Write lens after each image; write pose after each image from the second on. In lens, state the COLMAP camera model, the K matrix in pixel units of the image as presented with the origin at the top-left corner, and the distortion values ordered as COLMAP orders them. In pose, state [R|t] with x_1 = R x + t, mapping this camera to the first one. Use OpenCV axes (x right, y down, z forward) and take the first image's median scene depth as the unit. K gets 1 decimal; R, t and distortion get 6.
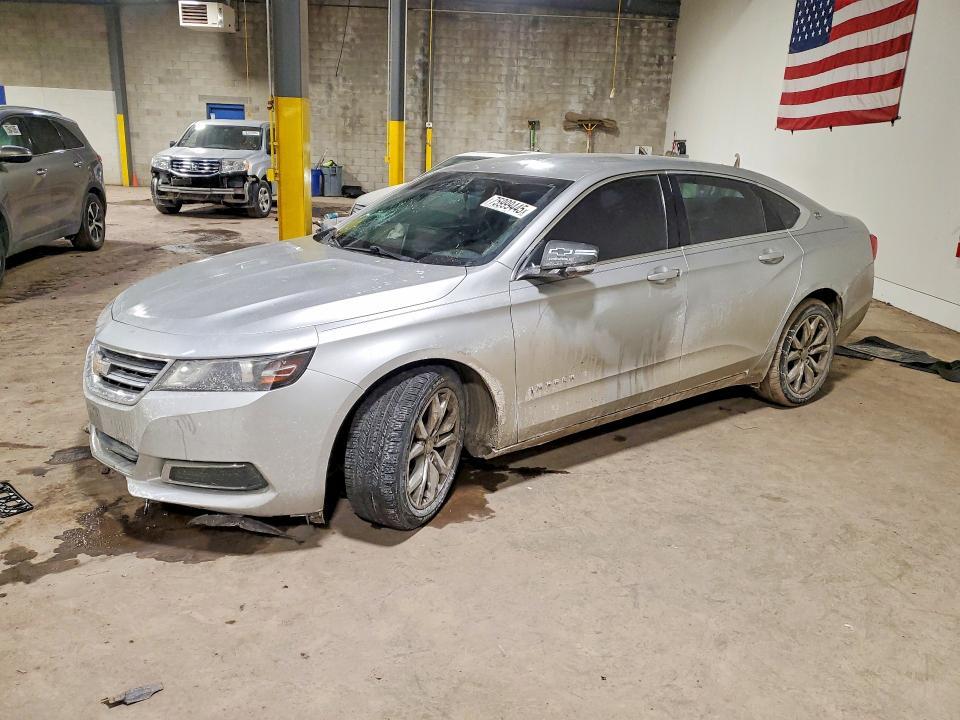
lens RADIAL K [[748.1, 0, 480.0], [0, 748.1, 360.0], [0, 0, 1]] dist [0.014077, 0.003057]
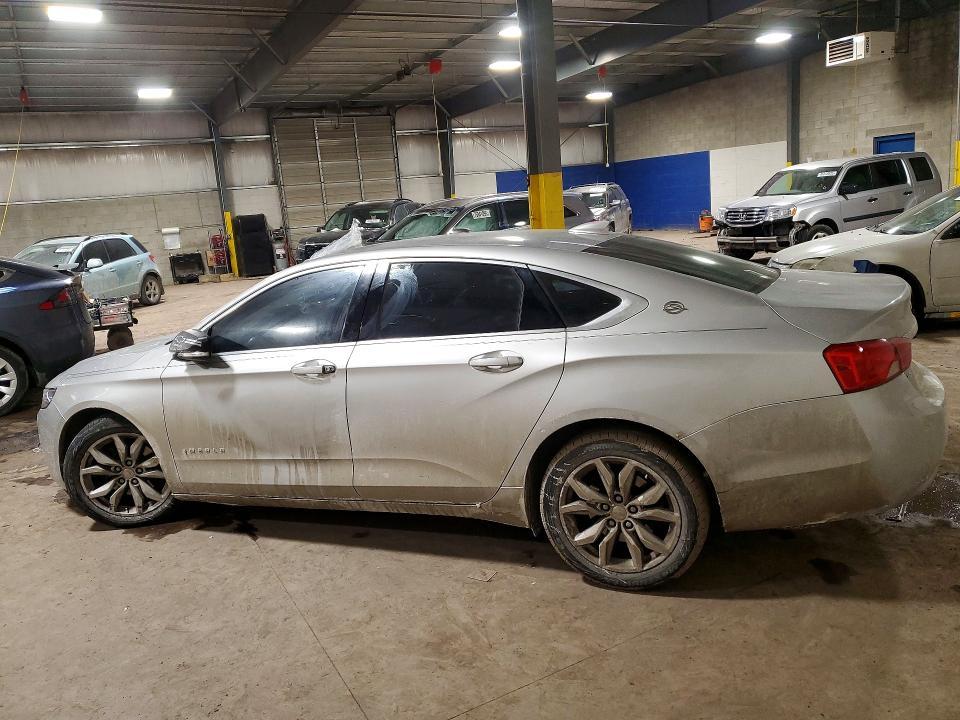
lens RADIAL K [[766.2, 0, 480.0], [0, 766.2, 360.0], [0, 0, 1]] dist [0.004437, -0.000952]
pose [[0.486258, 0.098243, -0.868275, 0.826678], [-0.136144, 0.990043, 0.035776, -0.130351], [0.863144, 0.100814, 0.494791, 0.476960]]
